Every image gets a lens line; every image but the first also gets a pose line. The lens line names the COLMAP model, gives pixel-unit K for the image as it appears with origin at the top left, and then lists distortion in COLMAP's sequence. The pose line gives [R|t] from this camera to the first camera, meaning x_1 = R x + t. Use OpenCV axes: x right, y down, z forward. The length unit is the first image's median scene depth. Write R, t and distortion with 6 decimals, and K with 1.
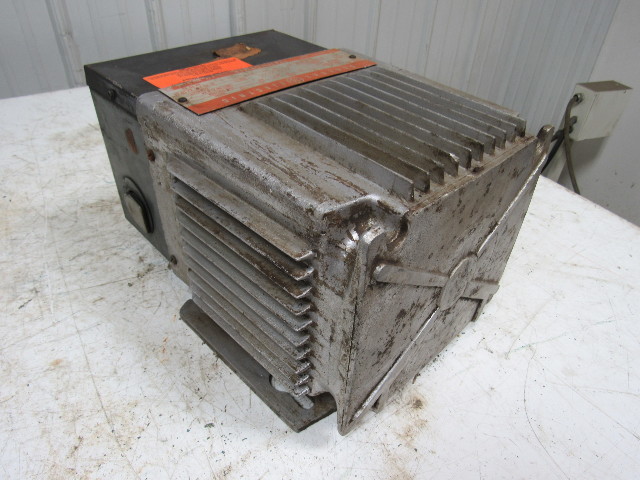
lens RADIAL K [[455.3, 0, 320.0], [0, 455.3, 240.0], [0, 0, 1]] dist [-0.031419, 0.003719]
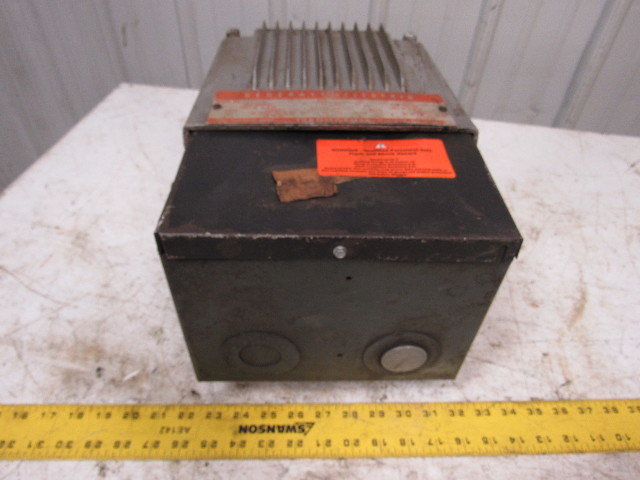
lens RADIAL K [[455.3, 0, 320.0], [0, 455.3, 240.0], [0, 0, 1]] dist [-0.031419, 0.003719]
pose [[-0.741861, -0.505135, 0.441001, -0.685254], [0.360944, 0.253444, 0.897489, -1.251283], [-0.565122, 0.824988, -0.005695, 1.346895]]
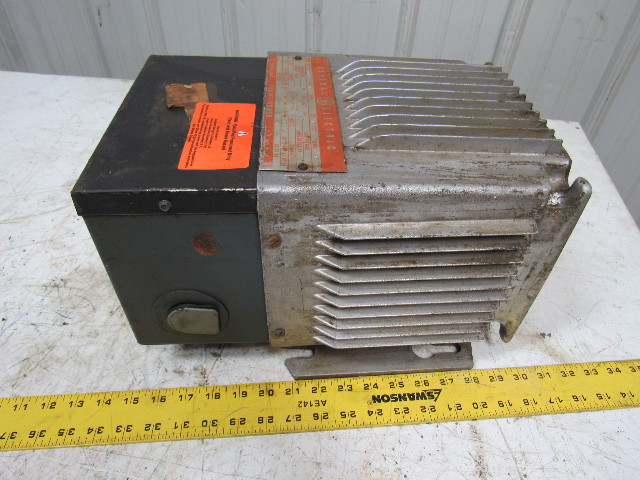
lens RADIAL K [[455.3, 0, 320.0], [0, 455.3, 240.0], [0, 0, 1]] dist [-0.031419, 0.003719]
pose [[0.654369, -0.532457, 0.536928, -0.786175], [0.458166, 0.844060, 0.278652, -0.394699], [-0.601570, 0.063661, 0.796280, 0.251871]]
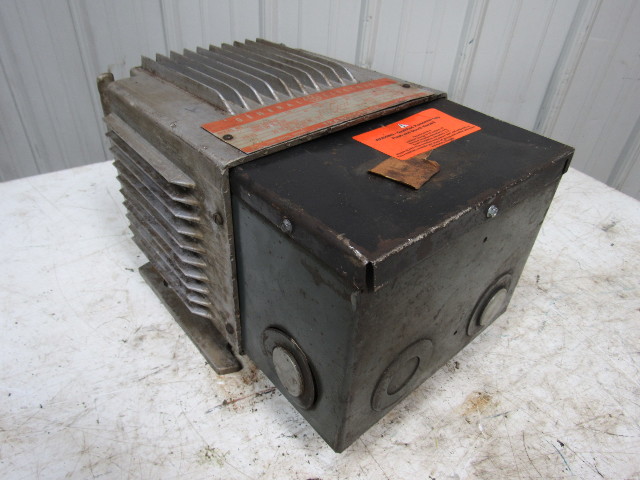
lens RADIAL K [[455.3, 0, 320.0], [0, 455.3, 240.0], [0, 0, 1]] dist [-0.031419, 0.003719]
pose [[-0.995659, -0.090611, -0.021299, -0.080777], [-0.044611, 0.263699, 0.963573, -1.259650], [-0.081694, 0.960340, -0.266596, 1.615270]]
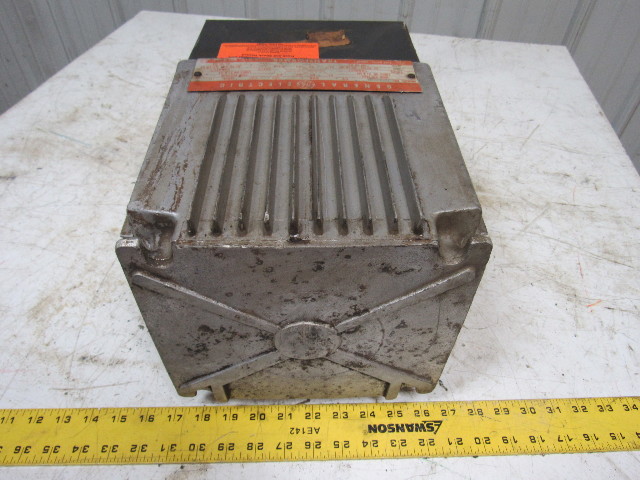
lens RADIAL K [[455.3, 0, 320.0], [0, 455.3, 240.0], [0, 0, 1]] dist [-0.031419, 0.003719]
pose [[0.740880, 0.460335, -0.489068, 0.645087], [-0.406097, 0.887022, 0.219721, -0.293093], [0.534960, 0.035822, 0.844118, 0.190679]]
